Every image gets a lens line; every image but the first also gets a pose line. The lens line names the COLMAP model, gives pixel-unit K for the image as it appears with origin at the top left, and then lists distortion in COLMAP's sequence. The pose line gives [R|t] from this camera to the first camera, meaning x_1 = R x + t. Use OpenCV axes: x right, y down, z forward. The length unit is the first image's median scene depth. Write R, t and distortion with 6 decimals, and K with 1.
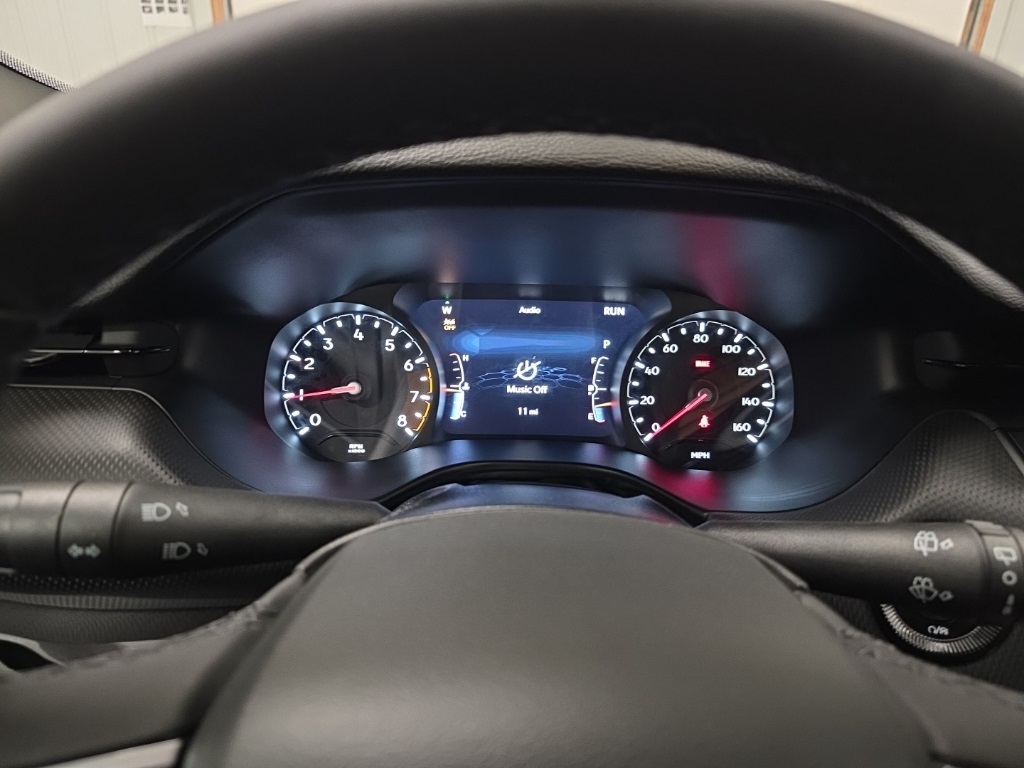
lens RADIAL K [[675.0, 0, 505.4], [0, 675.0, 387.4], [0, 0, 1]] dist [-0.001163, -0.014401]
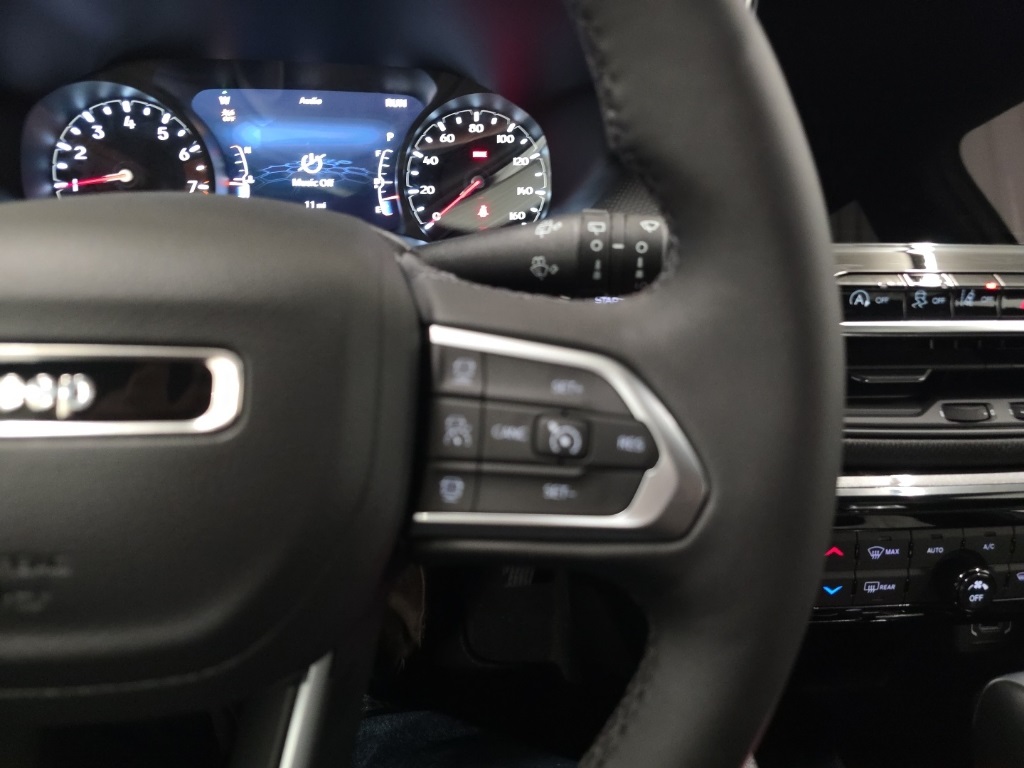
lens RADIAL K [[675.0, 0, 520.4], [0, 675.0, 378.2], [0, 0, 1]] dist [-0.001163, -0.014401]
pose [[0.993825, -0.032284, 0.106159, 0.234690], [0.017631, 0.990528, 0.136171, 0.168742], [-0.109549, -0.133459, 0.984981, -0.082789]]
